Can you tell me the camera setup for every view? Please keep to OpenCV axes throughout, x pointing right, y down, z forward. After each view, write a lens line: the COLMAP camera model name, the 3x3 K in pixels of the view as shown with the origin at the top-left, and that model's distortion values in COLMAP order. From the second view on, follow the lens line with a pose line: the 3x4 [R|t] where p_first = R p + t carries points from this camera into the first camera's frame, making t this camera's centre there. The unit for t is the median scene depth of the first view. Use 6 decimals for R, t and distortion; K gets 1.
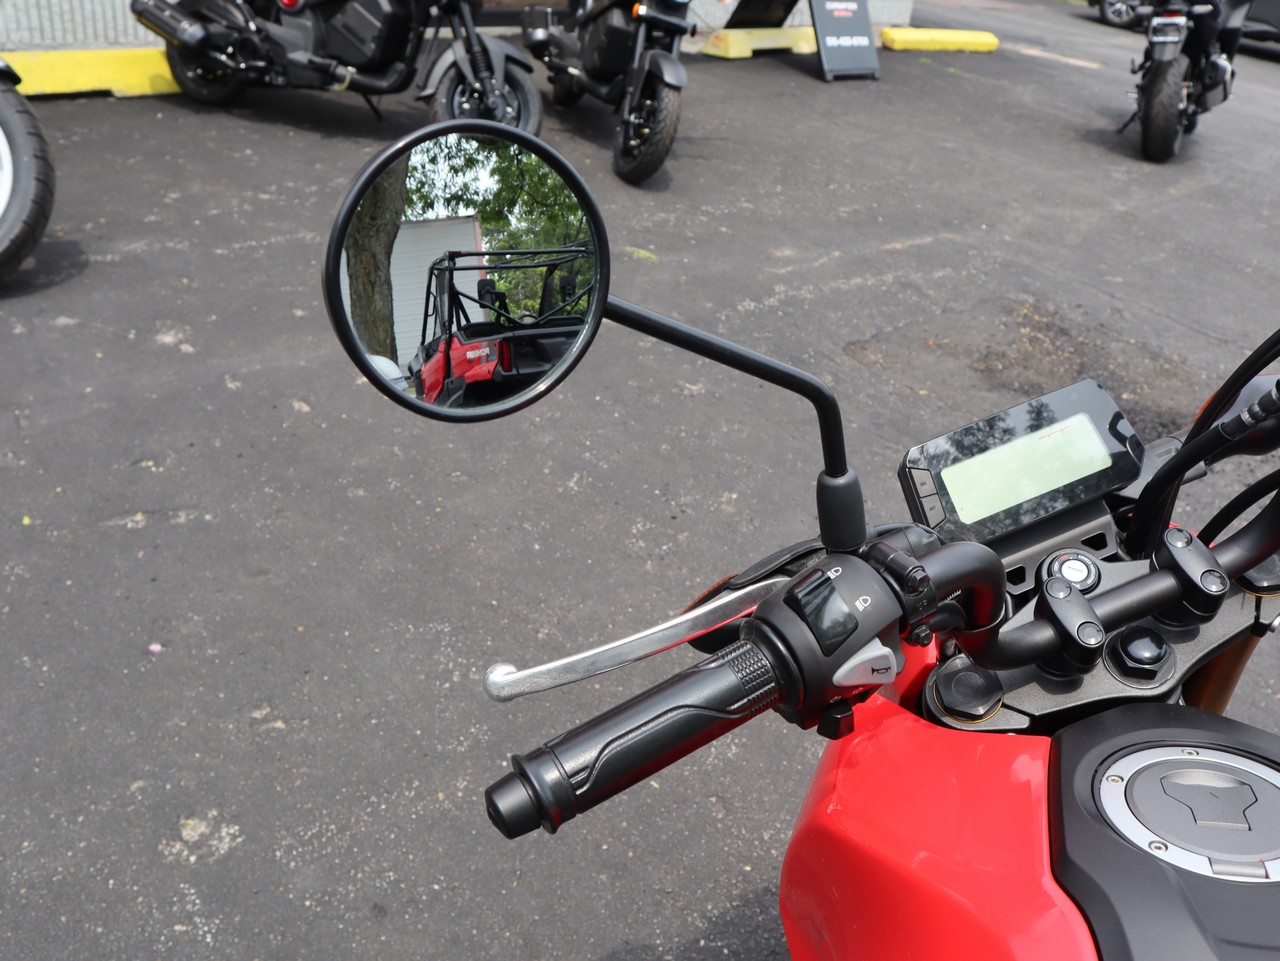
lens RADIAL K [[1136.5, 0, 640.0], [0, 1136.5, 480.5], [0, 0, 1]] dist [-0.109082, 0.116371]
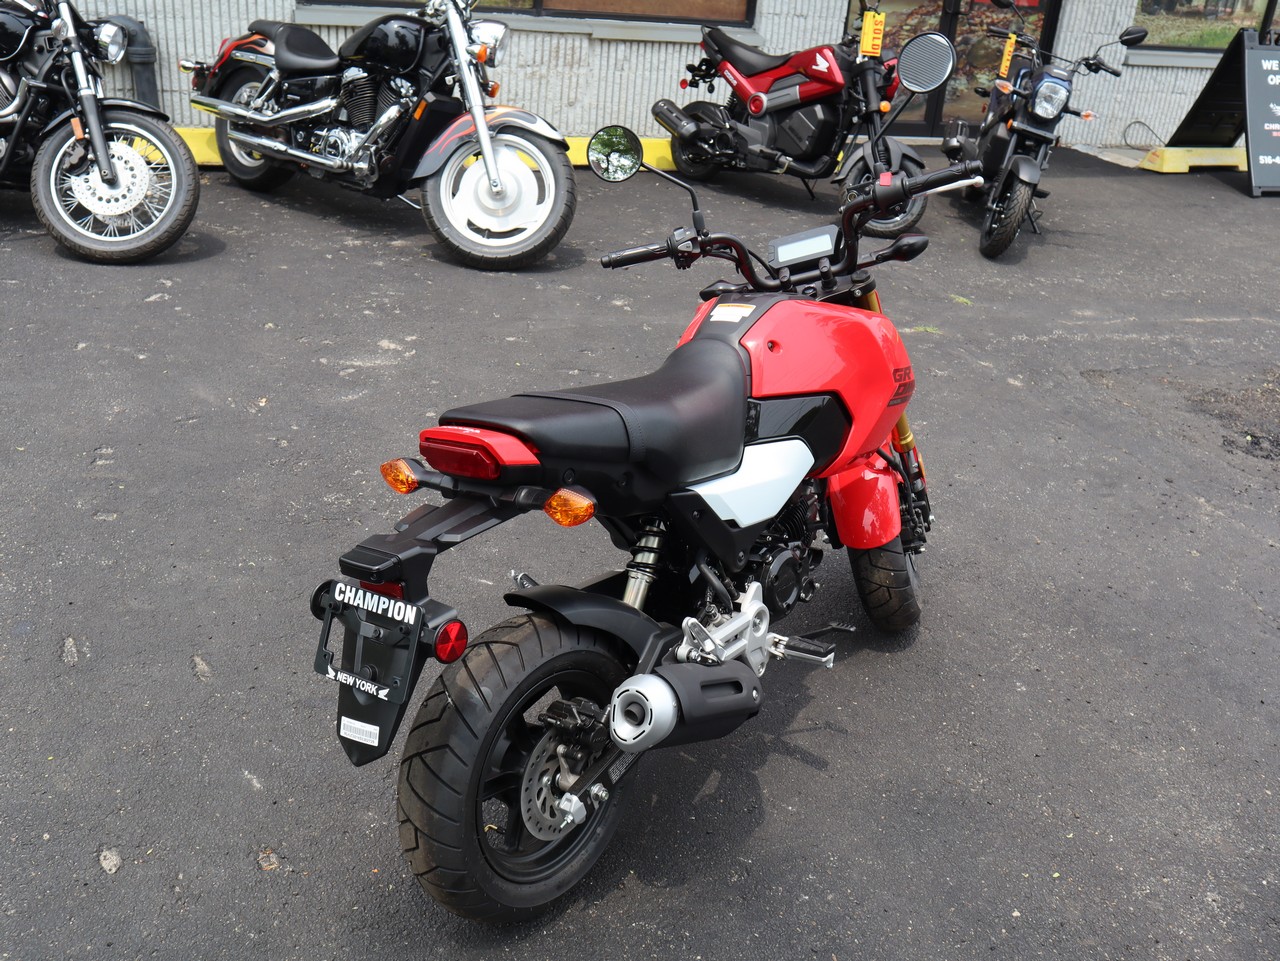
lens RADIAL K [[1213.2, 0, 640.0], [0, 1213.2, 480.5], [0, 0, 1]] dist [-0.012605, 0.019574]
pose [[0.901589, 0.145410, -0.407423, 0.239513], [-0.190892, 0.978888, -0.073060, 0.163162], [0.388198, 0.143644, 0.910312, -0.371719]]
